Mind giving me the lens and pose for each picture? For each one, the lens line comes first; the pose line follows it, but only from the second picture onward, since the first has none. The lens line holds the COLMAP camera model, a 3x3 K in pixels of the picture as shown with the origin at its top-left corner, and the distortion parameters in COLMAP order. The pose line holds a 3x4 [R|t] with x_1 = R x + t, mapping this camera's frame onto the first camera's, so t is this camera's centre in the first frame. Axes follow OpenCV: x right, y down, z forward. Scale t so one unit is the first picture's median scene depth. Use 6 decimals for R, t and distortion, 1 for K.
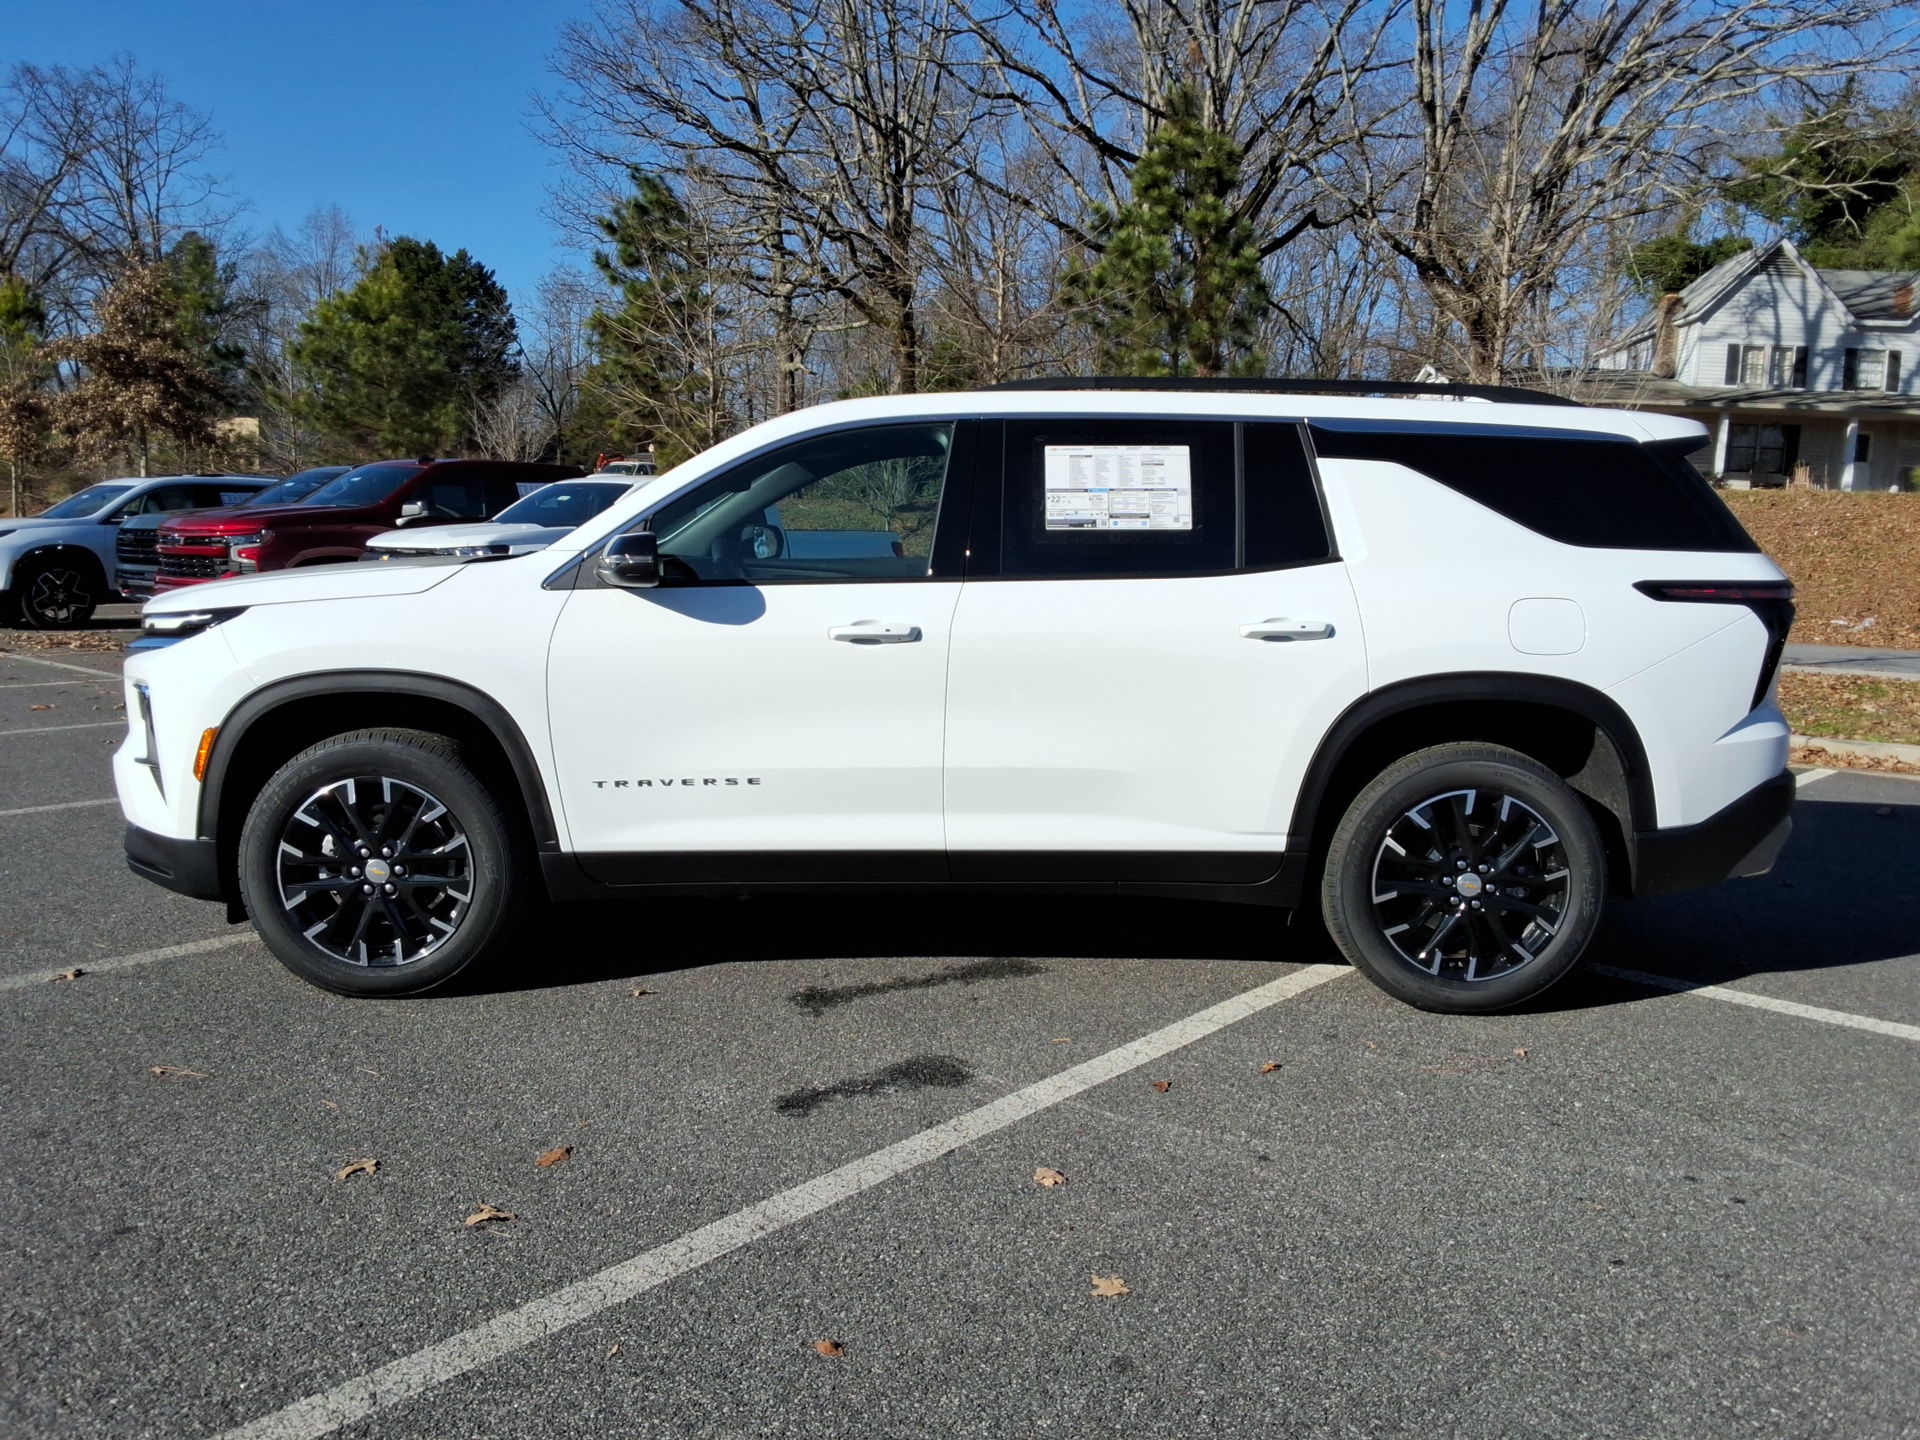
lens RADIAL K [[1543.1, 0, 959.6], [0, 1543.1, 705.3], [0, 0, 1]] dist [0.100433, -0.143361]
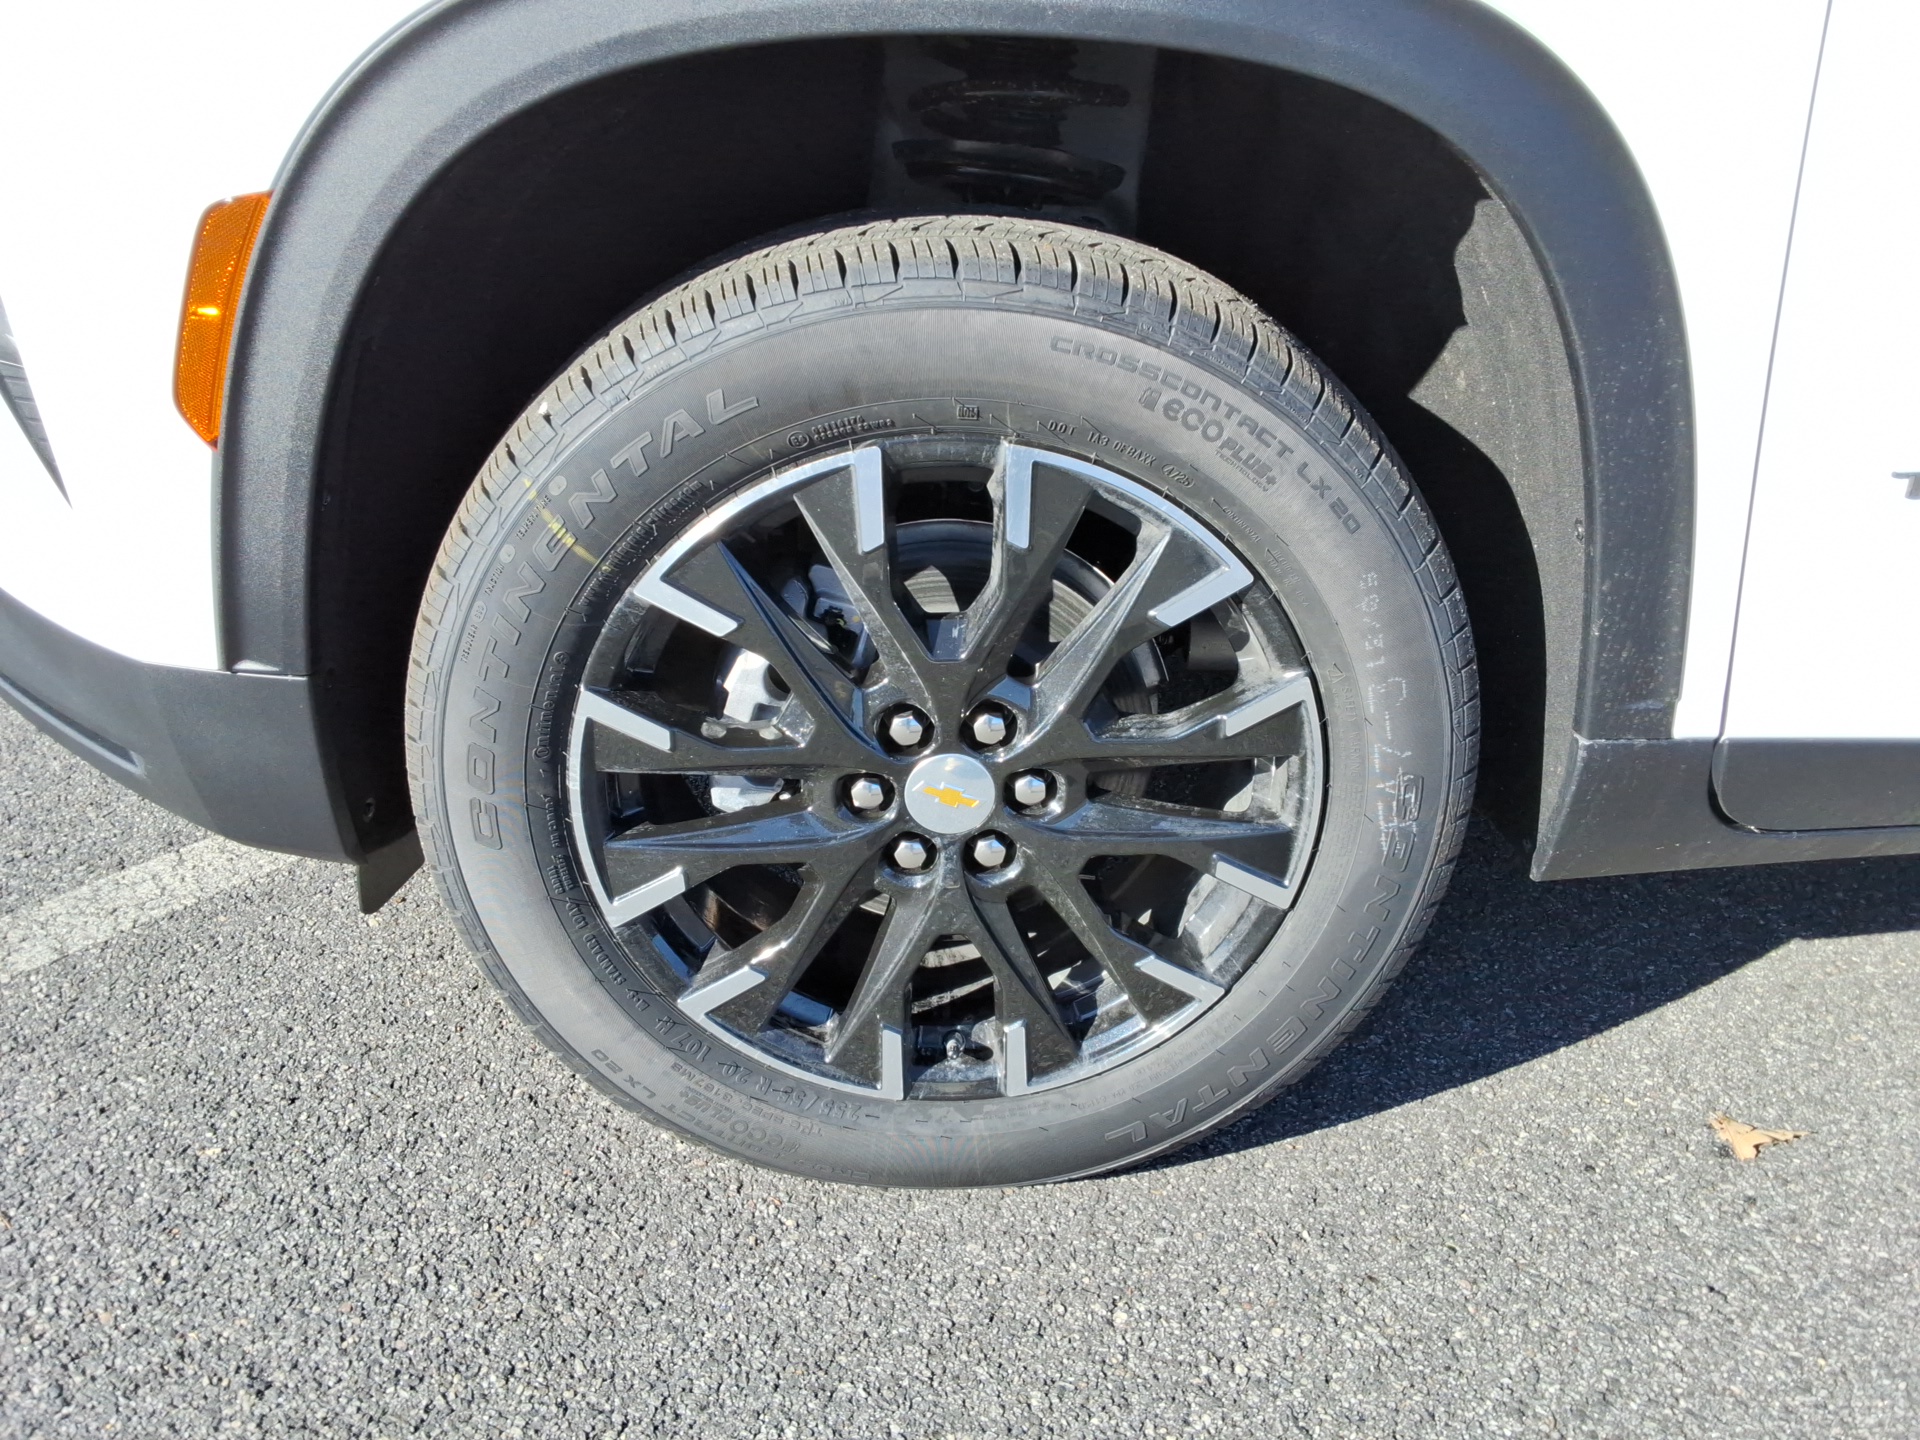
lens RADIAL K [[1543.1, 0, 967.8], [0, 1543.1, 716.4], [0, 0, 1]] dist [0.100433, -0.143361]
pose [[0.999352, 0.006588, 0.035384, -0.378075], [-0.017673, 0.946248, 0.322958, 0.009947], [-0.031354, -0.323374, 0.945752, 0.757236]]
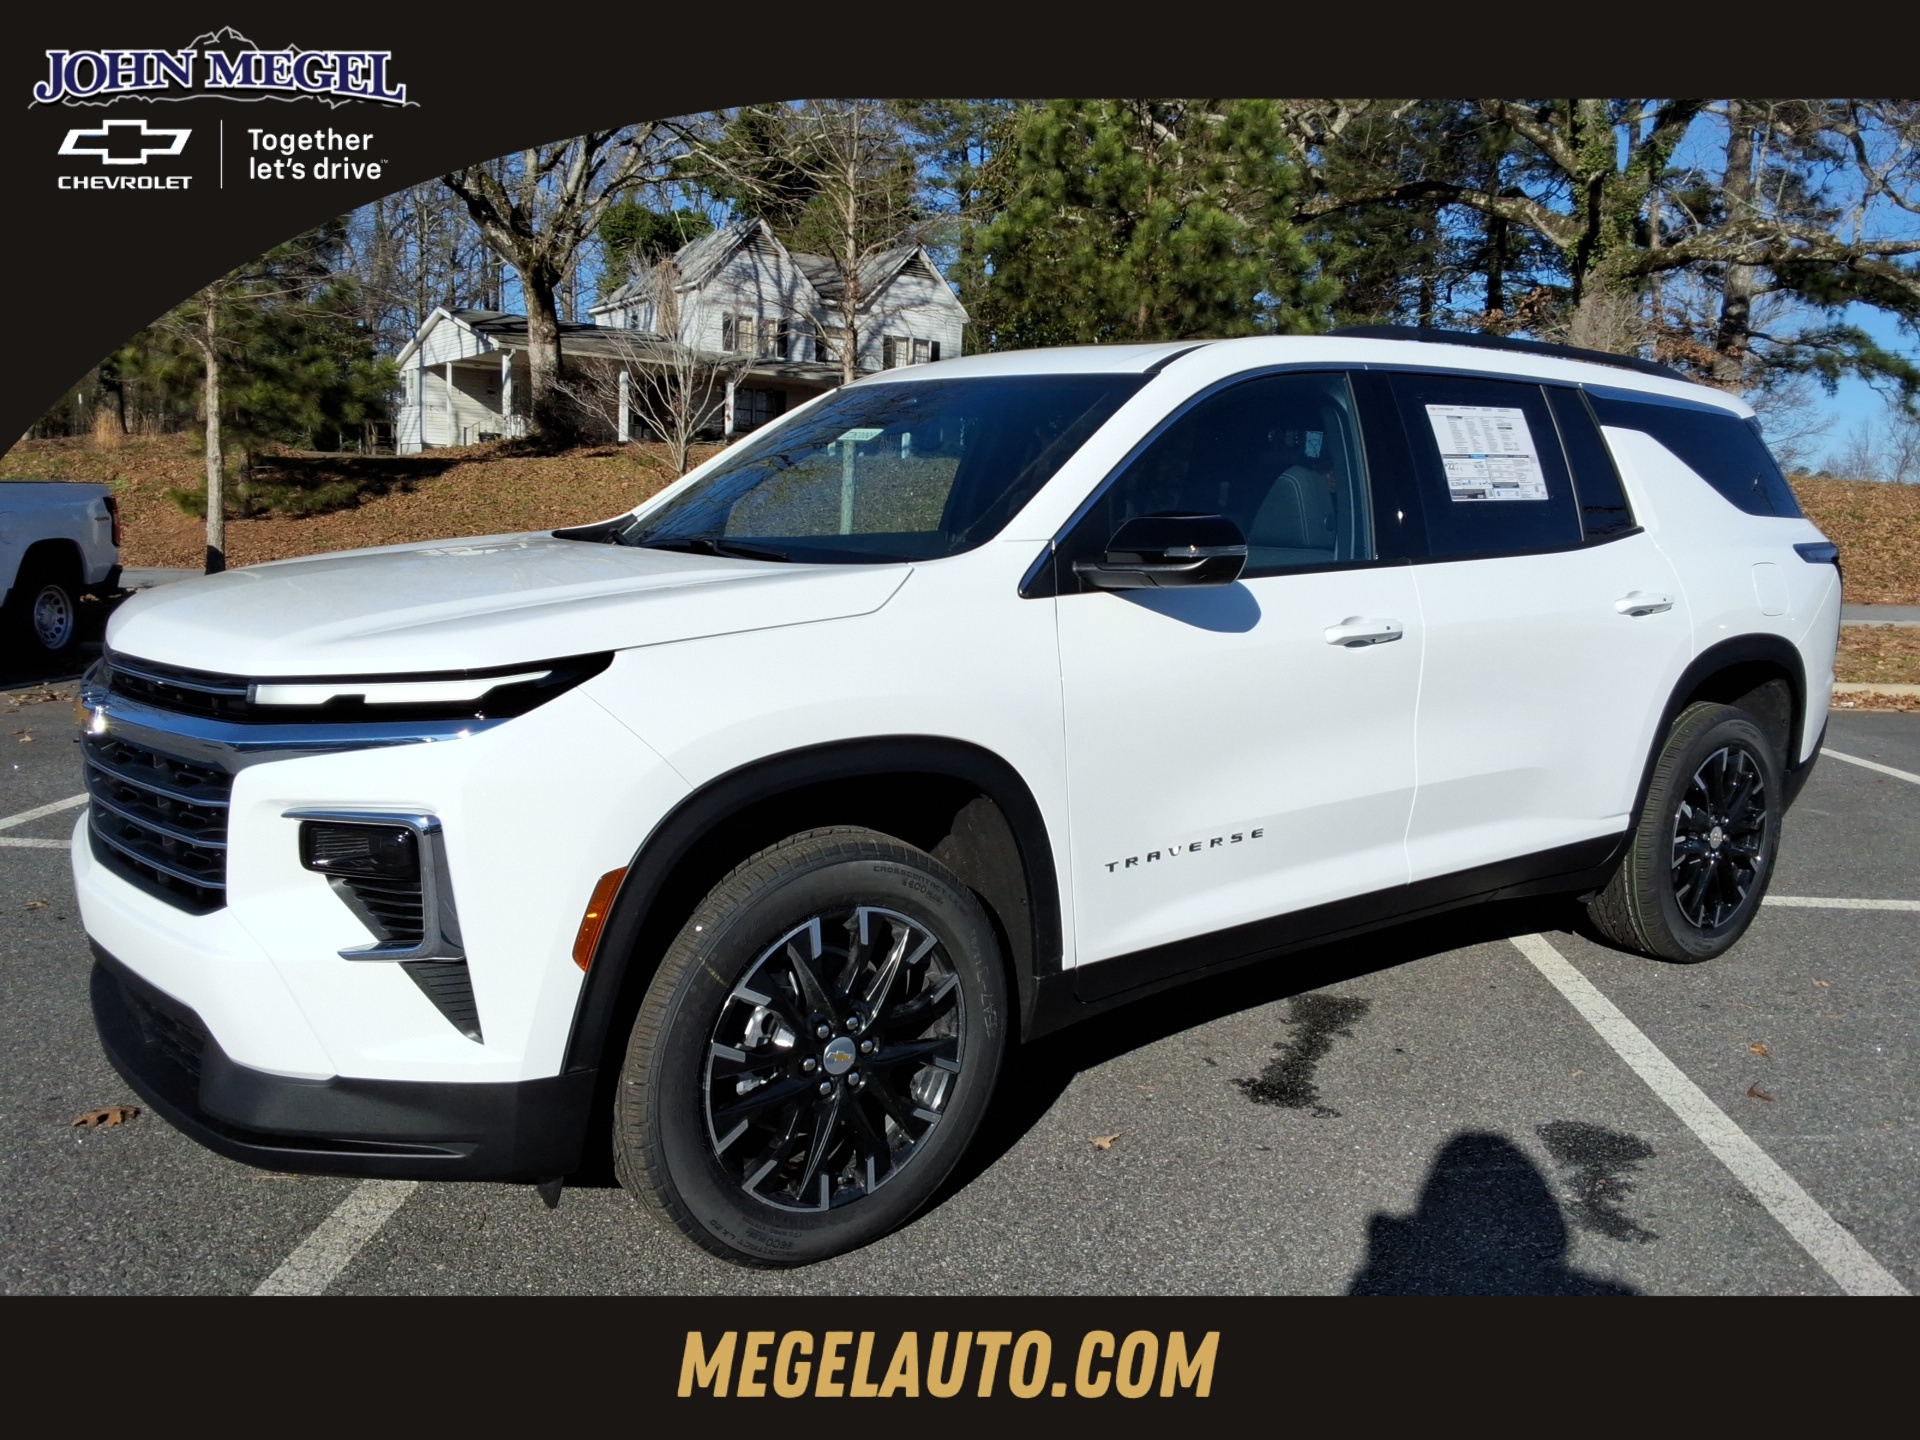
lens RADIAL K [[1543.1, 0, 976.2], [0, 1543.1, 711.1], [0, 0, 1]] dist [0.100433, -0.143361]
pose [[0.783221, -0.089935, 0.615204, -0.701474], [0.068223, 0.995939, 0.058740, -0.065515], [-0.617989, -0.004035, 0.786177, 0.472845]]
